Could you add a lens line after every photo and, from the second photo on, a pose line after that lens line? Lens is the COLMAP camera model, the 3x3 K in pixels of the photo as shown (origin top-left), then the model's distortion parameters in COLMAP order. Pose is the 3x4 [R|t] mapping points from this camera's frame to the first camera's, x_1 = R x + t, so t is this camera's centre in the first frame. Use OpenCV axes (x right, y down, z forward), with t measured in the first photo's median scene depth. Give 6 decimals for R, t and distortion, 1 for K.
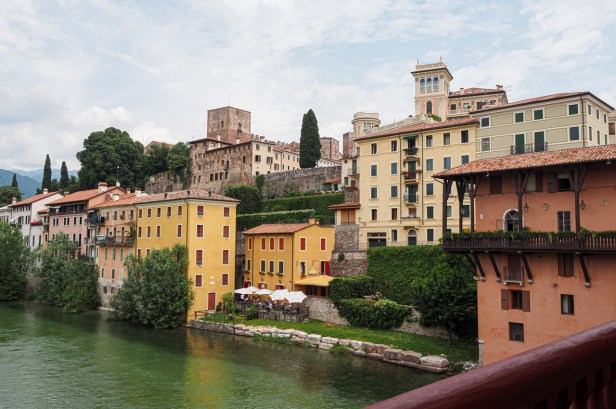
lens RADIAL K [[535.4, 0, 308.0], [0, 535.4, 204.5], [0, 0, 1]] dist [0.000132, -0.000177]
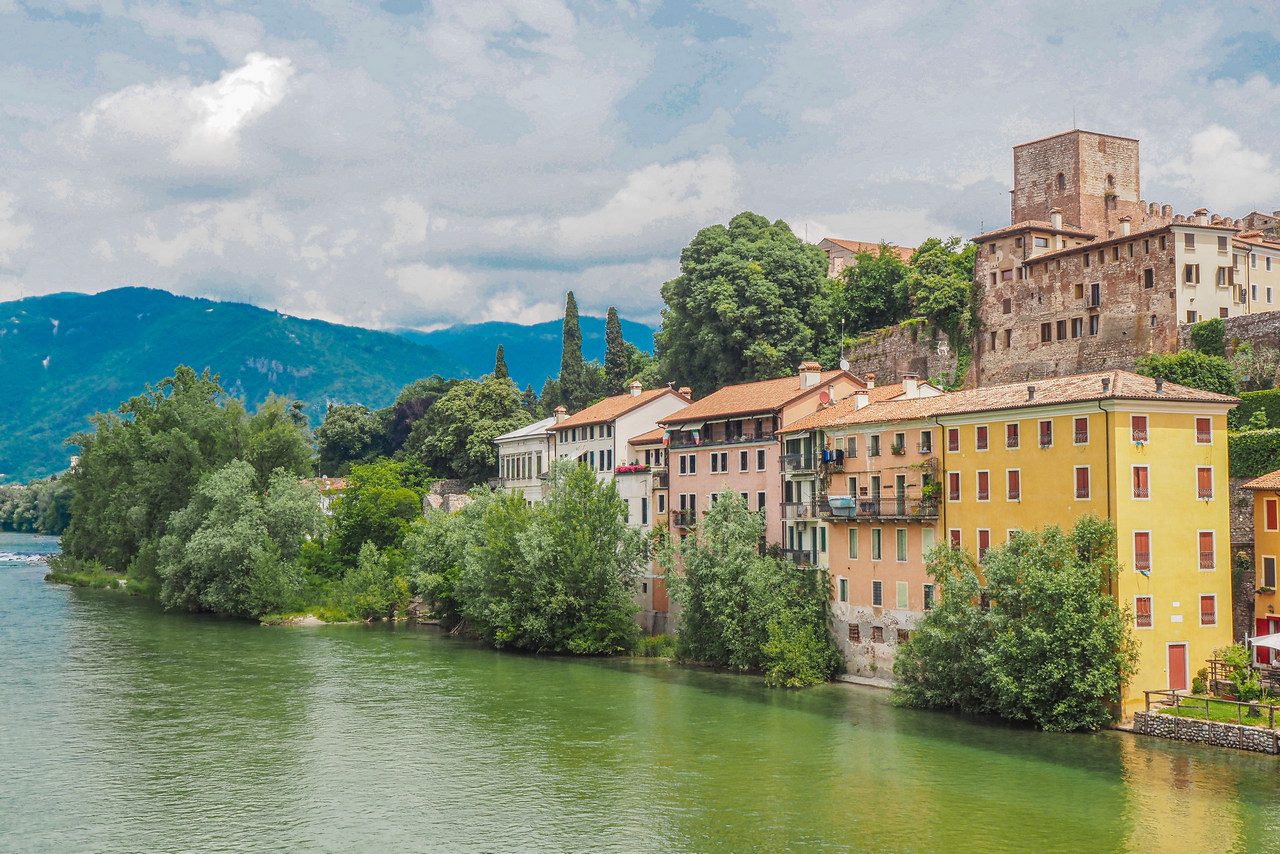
lens RADIAL K [[1542.5, 0, 640.0], [0, 1542.5, 427.0], [0, 0, 1]] dist [0.007164, 0.003317]
pose [[0.937831, -0.028393, -0.345929, -0.109729], [0.033999, 0.999370, 0.010147, -0.009363], [0.345423, -0.021278, 0.938206, -0.110877]]
